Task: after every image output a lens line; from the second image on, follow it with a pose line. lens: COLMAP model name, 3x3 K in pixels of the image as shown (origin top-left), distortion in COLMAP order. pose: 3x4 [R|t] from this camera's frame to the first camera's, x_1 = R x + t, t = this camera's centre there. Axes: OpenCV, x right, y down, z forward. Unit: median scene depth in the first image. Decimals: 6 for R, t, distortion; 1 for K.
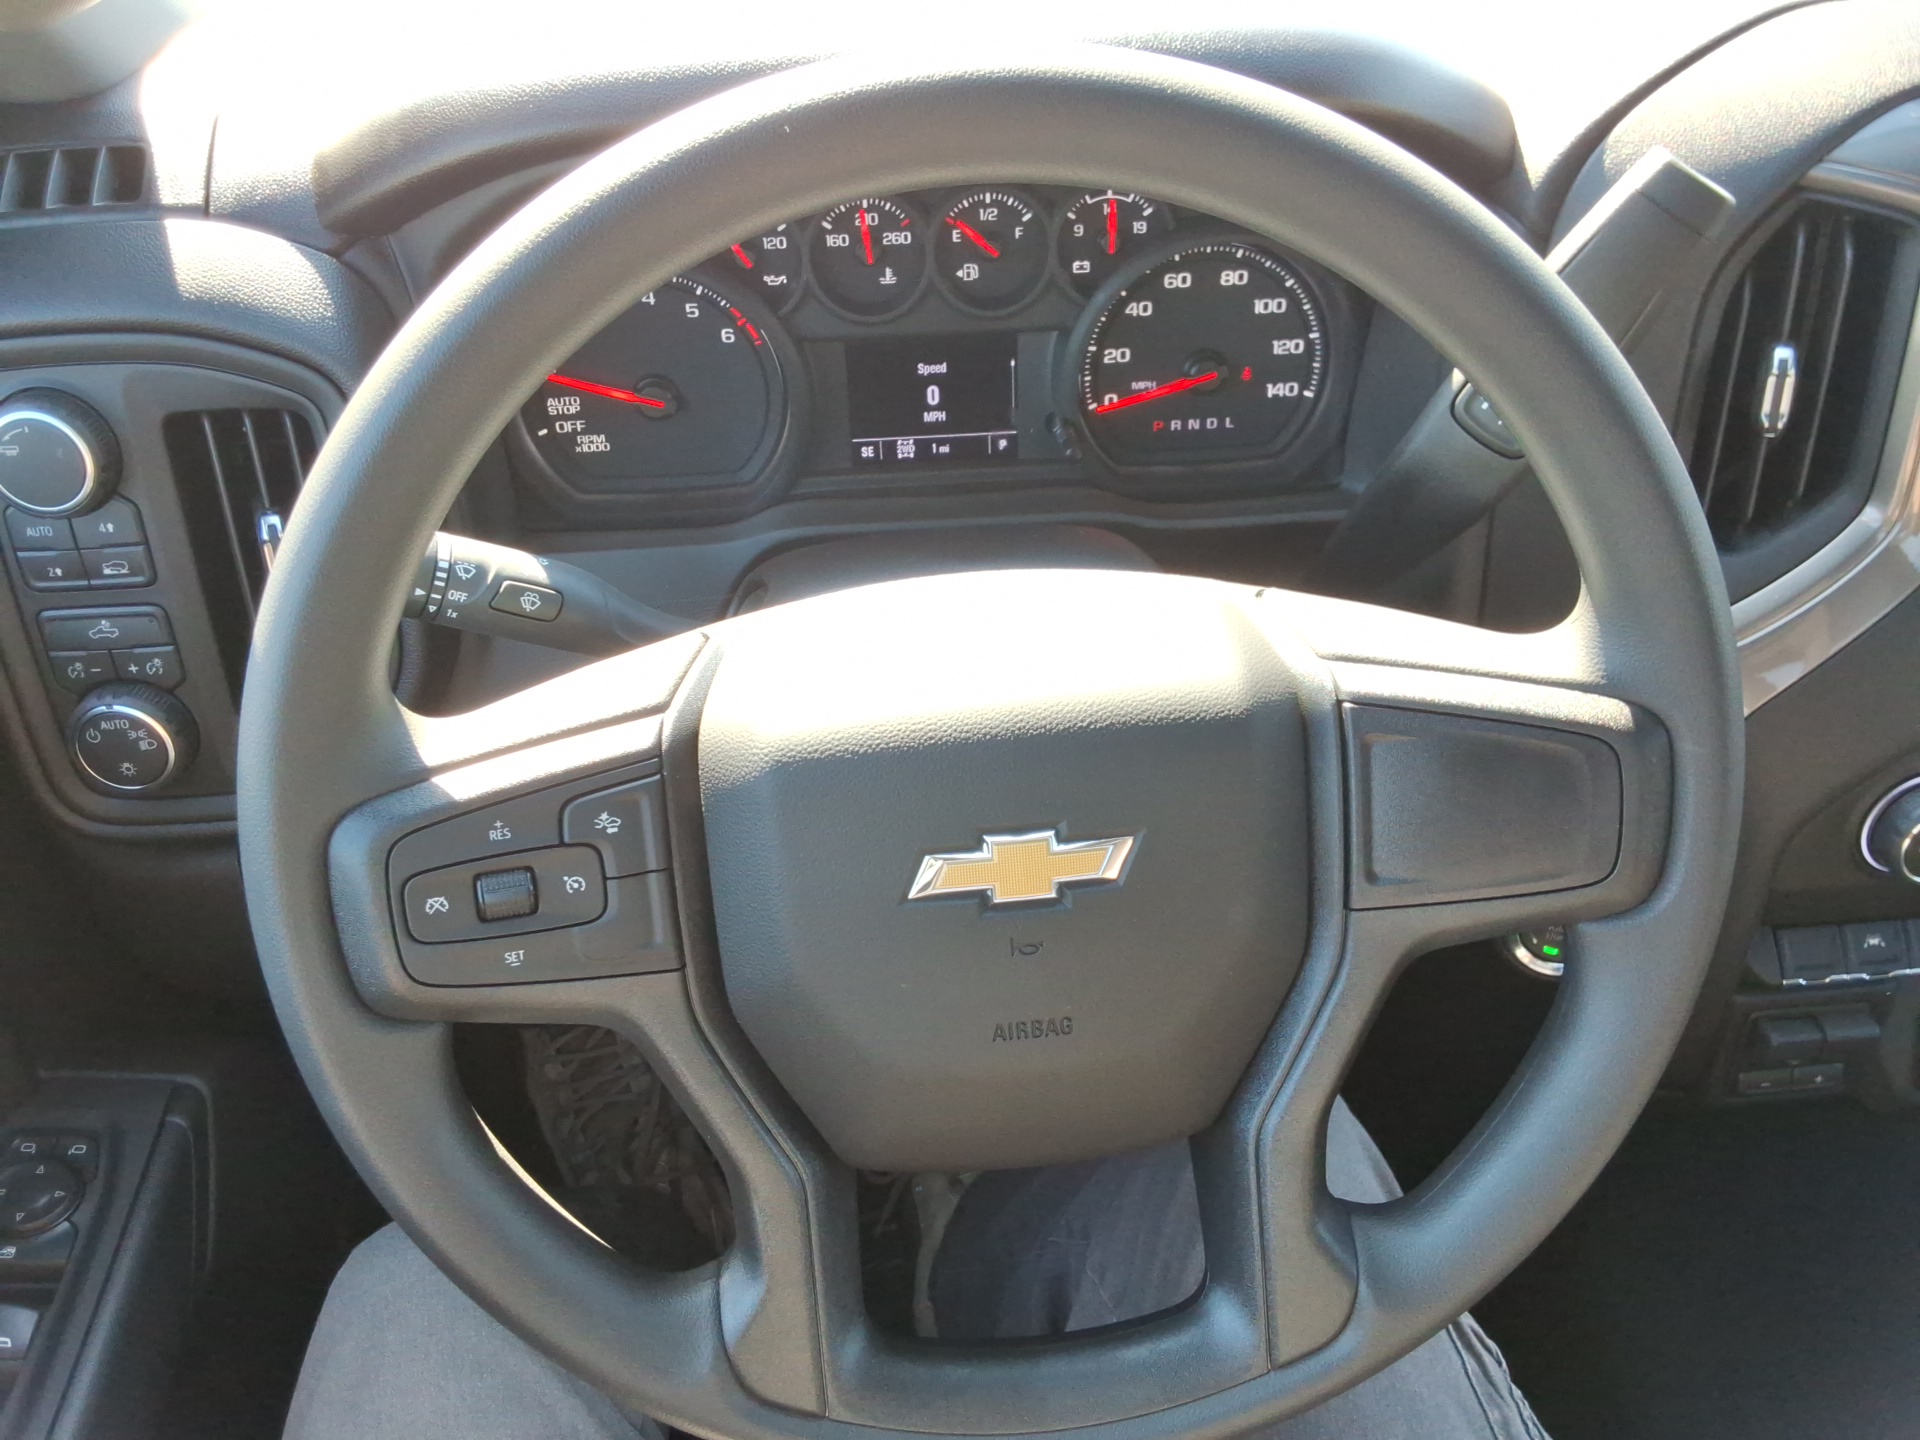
lens RADIAL K [[1634.5, 0, 979.4], [0, 1634.5, 715.7], [0, 0, 1]] dist [0.154891, -0.271729]
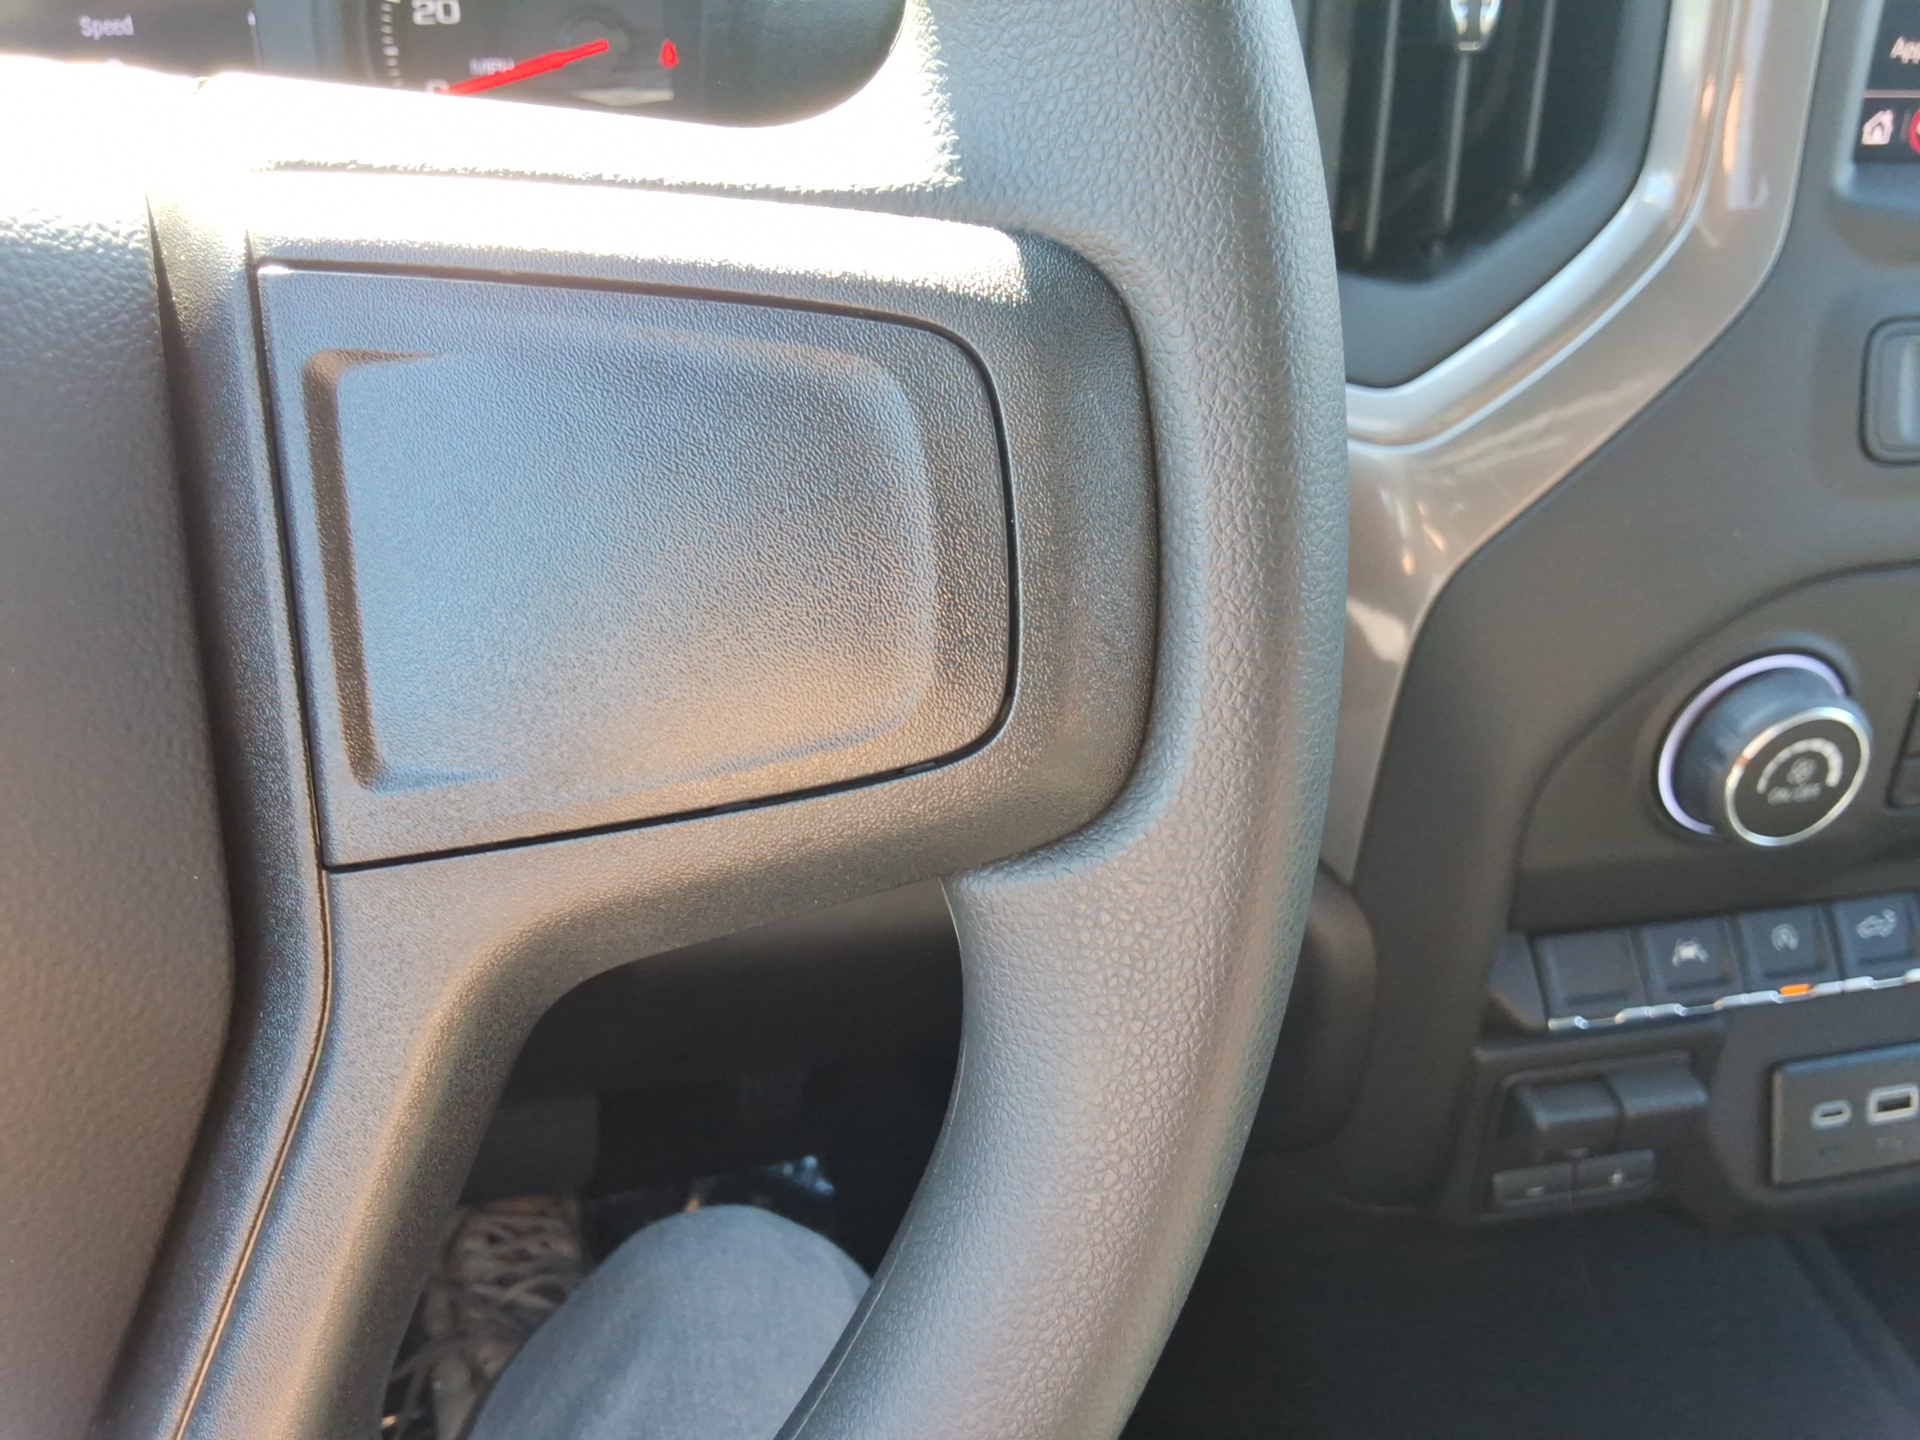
lens RADIAL K [[1634.5, 0, 979.4], [0, 1634.5, 715.7], [0, 0, 1]] dist [0.154891, -0.271729]
pose [[0.994586, -0.026089, 0.100592, 0.213369], [0.031196, 0.998285, -0.049535, 0.070076], [-0.099127, 0.052405, 0.993694, 0.405765]]
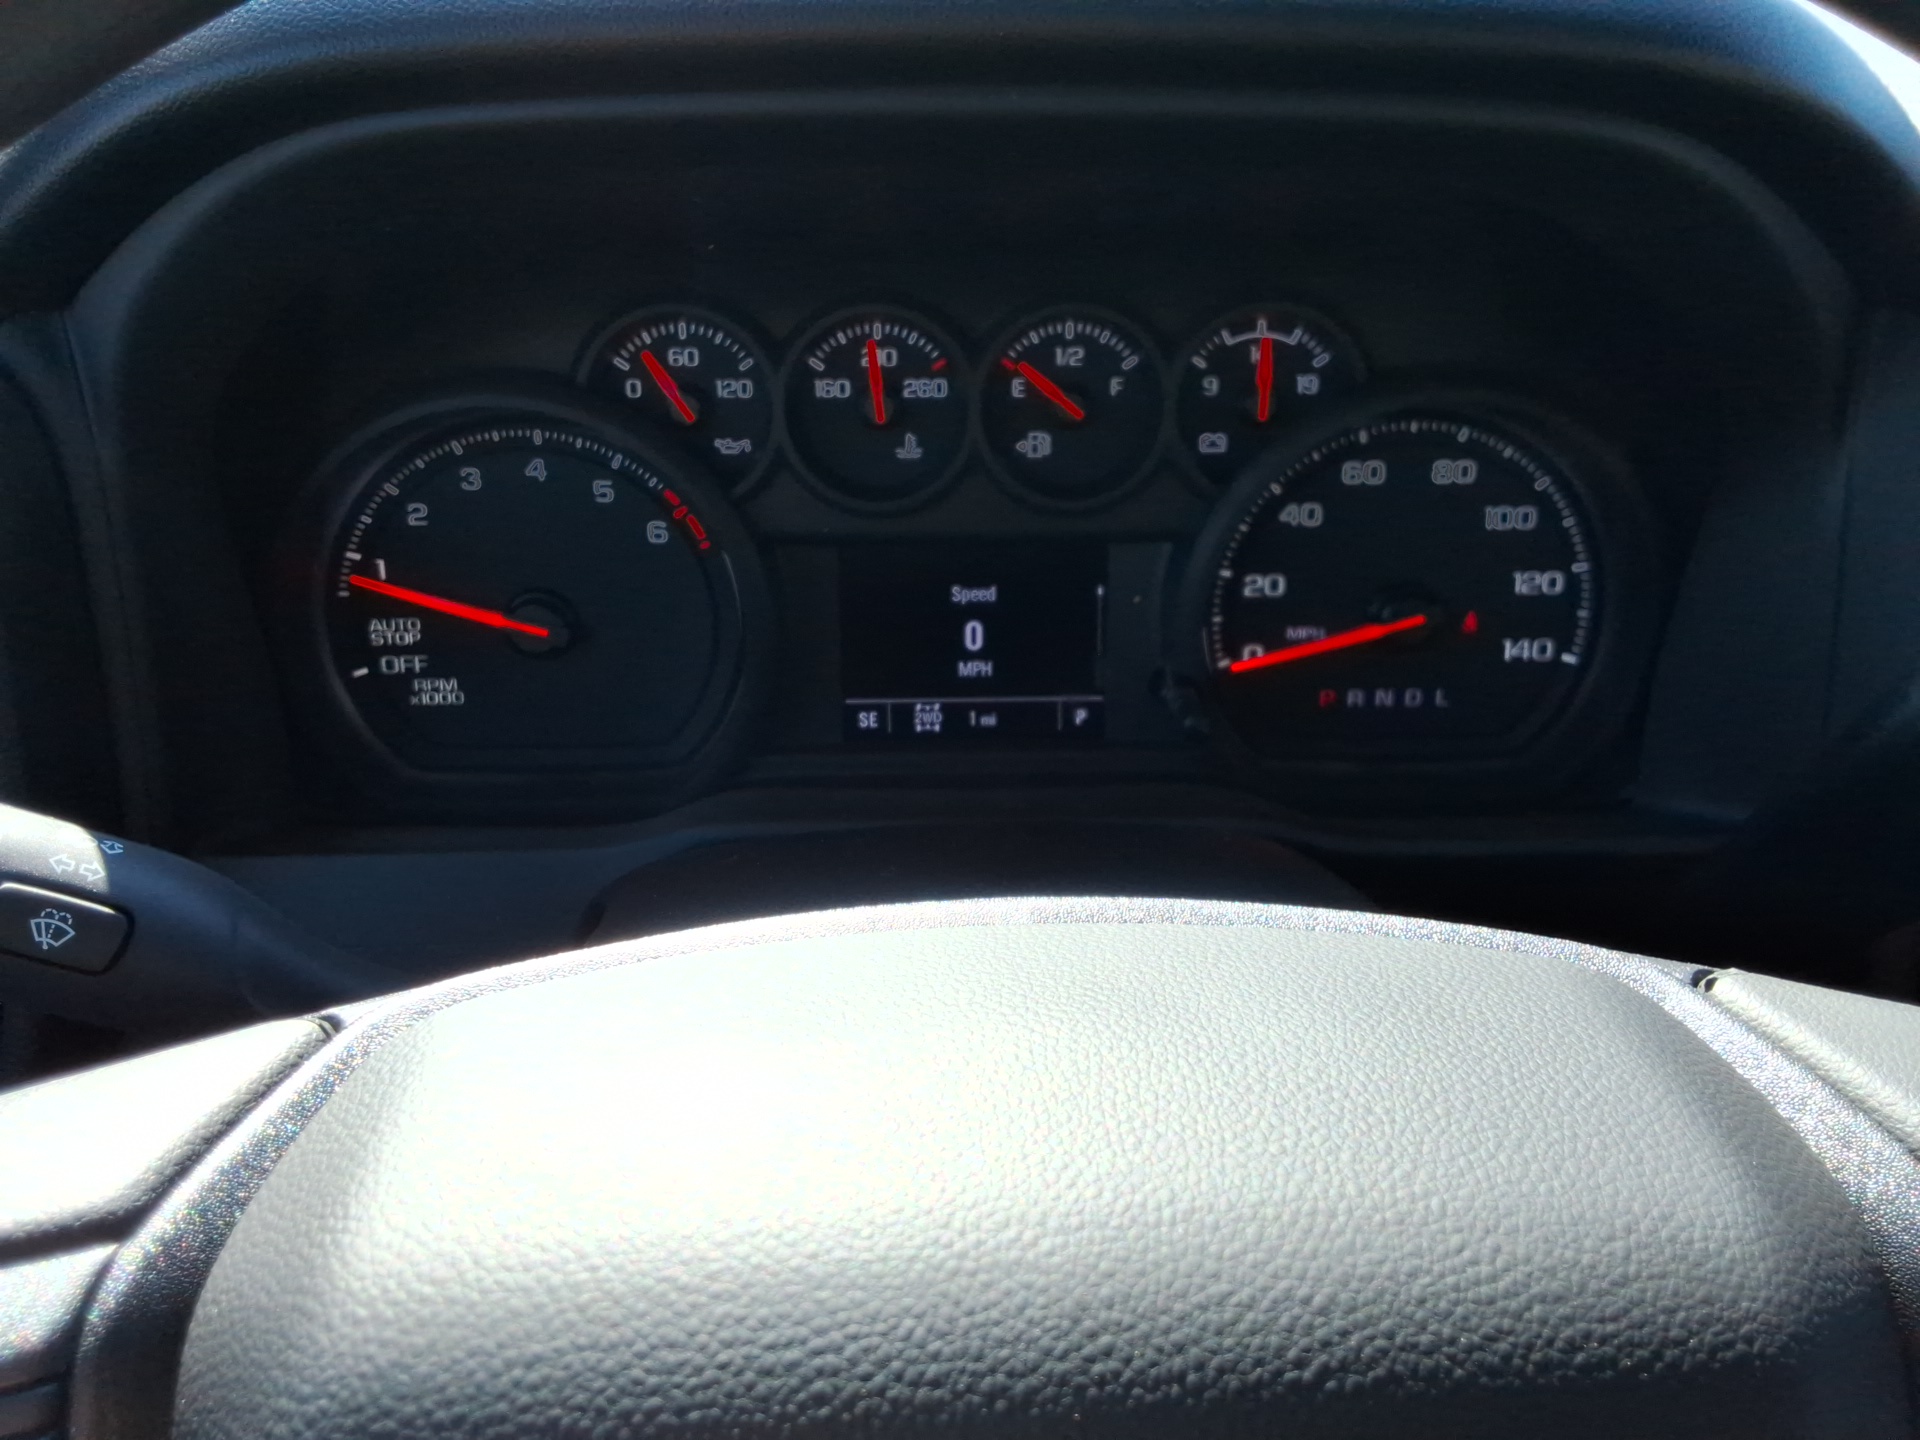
lens RADIAL K [[1634.5, 0, 979.4], [0, 1634.5, 715.7], [0, 0, 1]] dist [0.154891, -0.271729]
pose [[0.998088, 0.035197, -0.050808, 0.007607], [-0.045356, 0.975515, -0.215204, -0.028063], [0.041990, 0.217097, 0.975247, 0.391986]]
